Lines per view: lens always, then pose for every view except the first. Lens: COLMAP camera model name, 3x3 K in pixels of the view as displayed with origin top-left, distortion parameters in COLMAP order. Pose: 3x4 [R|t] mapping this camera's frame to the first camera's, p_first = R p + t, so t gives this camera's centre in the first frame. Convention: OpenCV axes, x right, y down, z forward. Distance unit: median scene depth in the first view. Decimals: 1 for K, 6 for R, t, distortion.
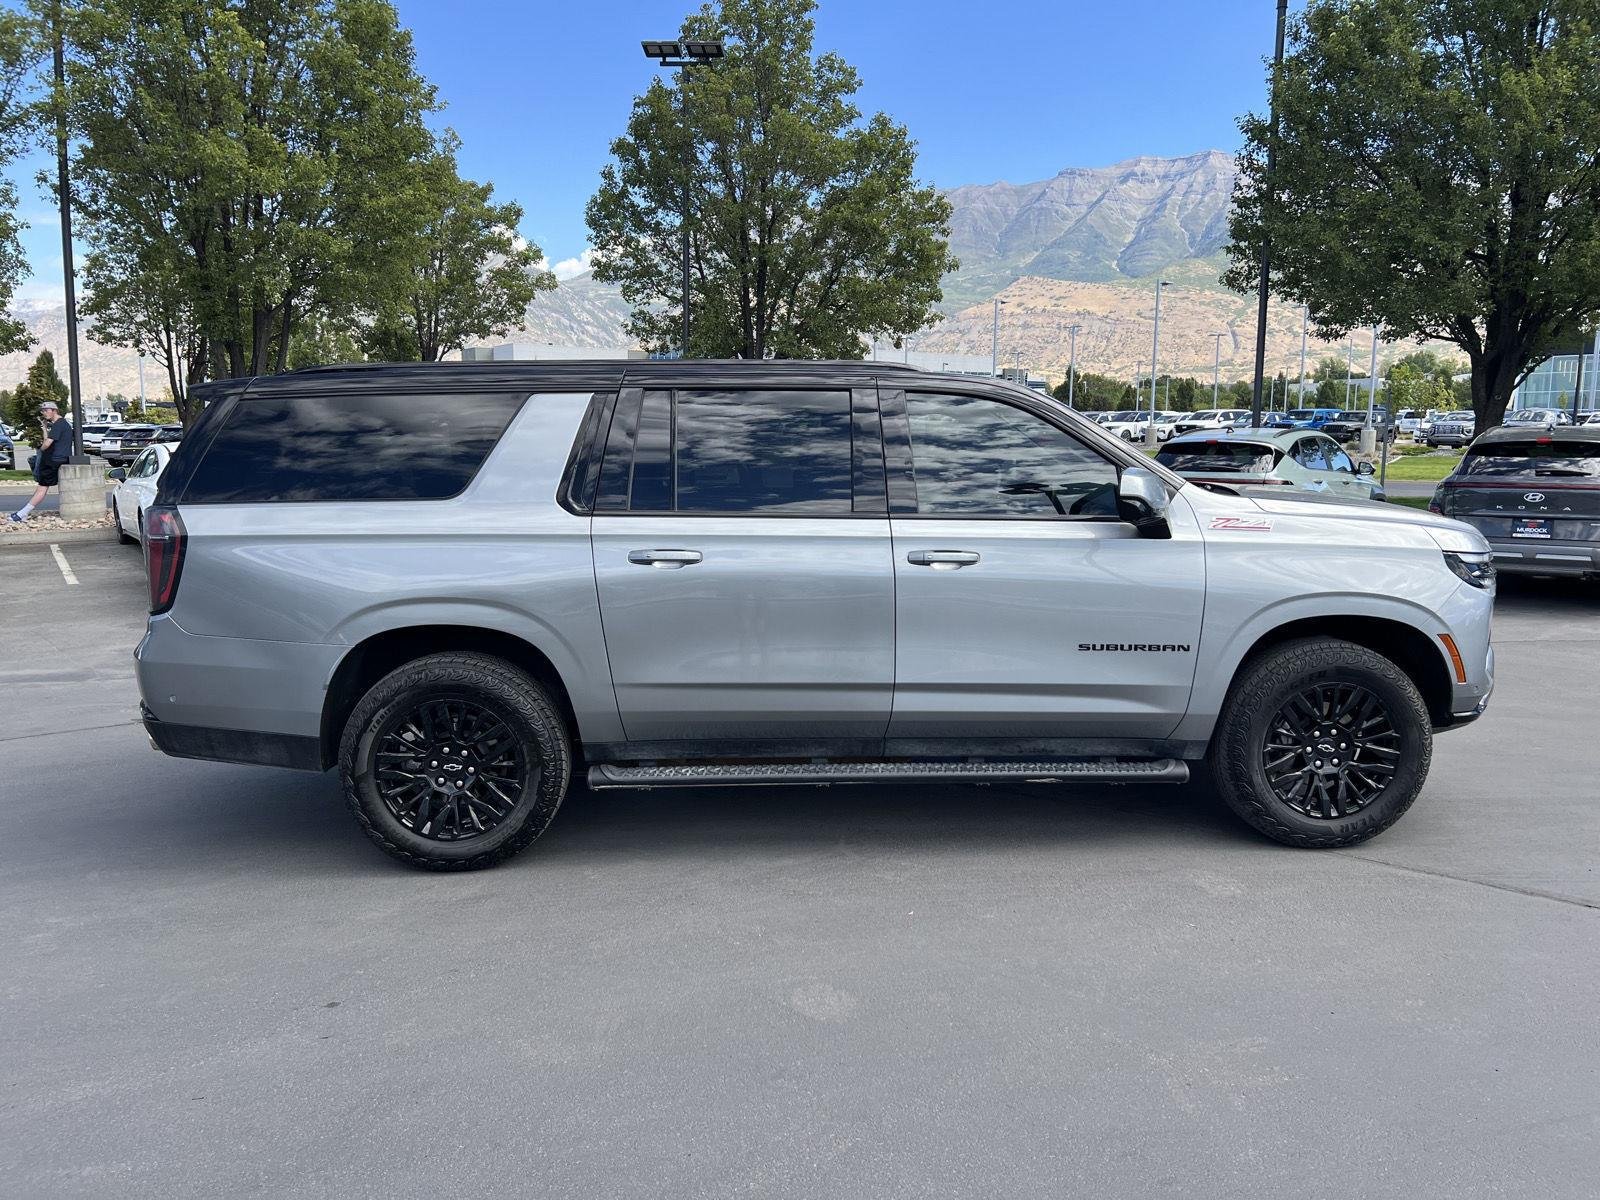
lens RADIAL K [[1224.5, 0, 878.4], [0, 1224.5, 572.7], [0, 0, 1]] dist [0.040725, -0.090244]
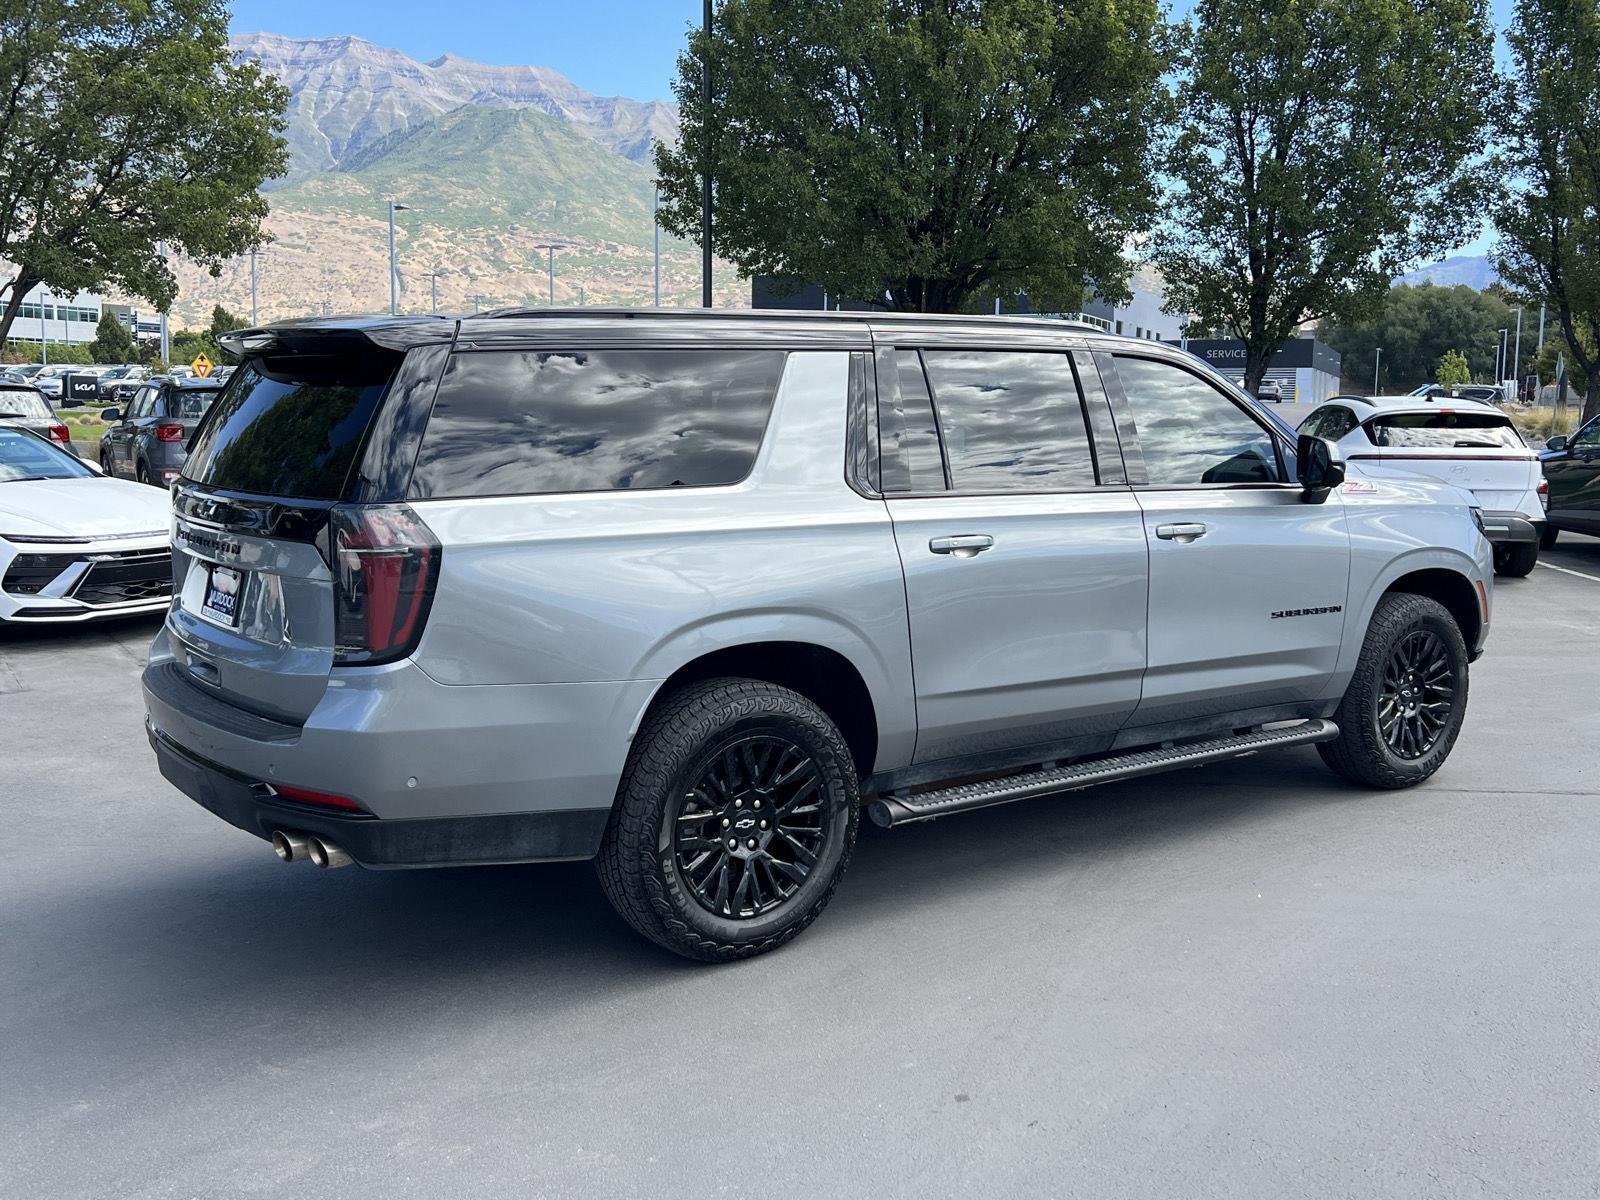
lens RADIAL K [[1590.0, 0, 753.4], [0, 1590.0, 569.5], [0, 0, 1]] dist [0.016243, 0.098786]
pose [[0.821545, -0.055741, 0.567413, -0.897964], [0.058378, 0.998203, 0.013535, -0.018186], [-0.567147, 0.022005, 0.823322, 0.162739]]
